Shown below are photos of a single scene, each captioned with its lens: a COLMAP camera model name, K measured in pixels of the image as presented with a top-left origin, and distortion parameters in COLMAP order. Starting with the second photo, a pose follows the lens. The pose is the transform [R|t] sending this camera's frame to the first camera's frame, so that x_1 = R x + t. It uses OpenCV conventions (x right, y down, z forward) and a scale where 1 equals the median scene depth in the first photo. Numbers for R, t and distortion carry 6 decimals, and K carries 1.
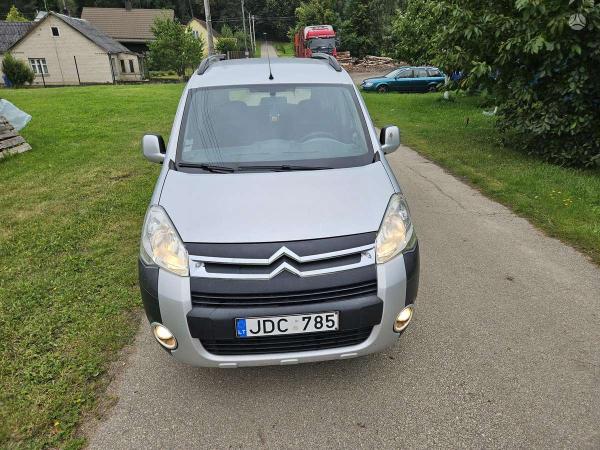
lens RADIAL K [[444.6, 0, 304.8], [0, 444.6, 225.6], [0, 0, 1]] dist [0.076617, -0.048130]
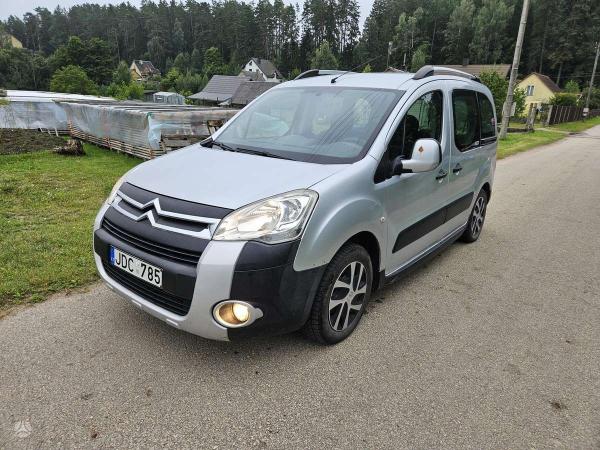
lens RADIAL K [[444.6, 0, 304.8], [0, 444.6, 225.6], [0, 0, 1]] dist [0.076617, -0.048130]
pose [[0.685862, 0.229411, -0.690626, 0.962588], [-0.320122, 0.947371, -0.003217, -0.000994], [0.653540, 0.223291, 0.723205, 0.450505]]
